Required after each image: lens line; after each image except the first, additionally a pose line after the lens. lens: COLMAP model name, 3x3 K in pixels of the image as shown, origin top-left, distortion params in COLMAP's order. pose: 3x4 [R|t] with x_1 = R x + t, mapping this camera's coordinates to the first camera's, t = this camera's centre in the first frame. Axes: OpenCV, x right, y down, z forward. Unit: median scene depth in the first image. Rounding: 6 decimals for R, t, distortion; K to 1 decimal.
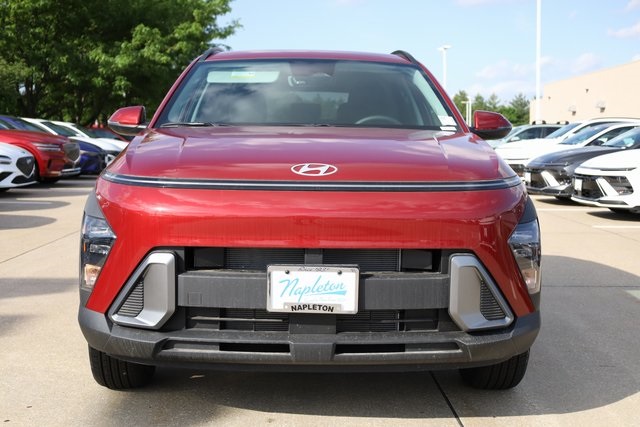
lens RADIAL K [[927.2, 0, 320.1], [0, 927.2, 215.7], [0, 0, 1]] dist [0.081457, 0.000000]
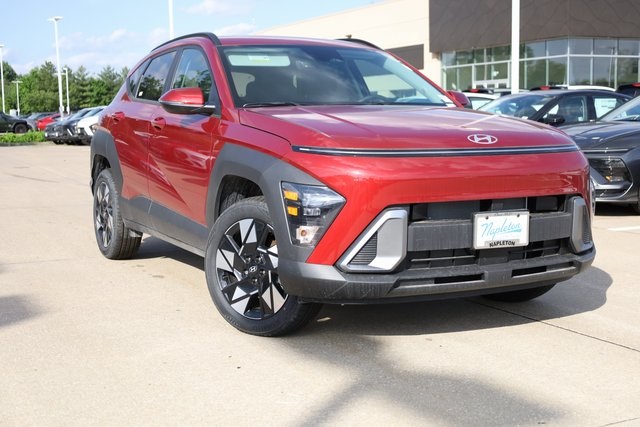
lens RADIAL K [[927.2, 0, 320.5], [0, 927.2, 212.6], [0, 0, 1]] dist [0.081457, 0.000000]
pose [[0.876158, -0.063873, 0.477773, -0.844282], [0.050757, 0.997896, 0.040327, -0.010958], [-0.479344, -0.011082, 0.877557, -0.036994]]
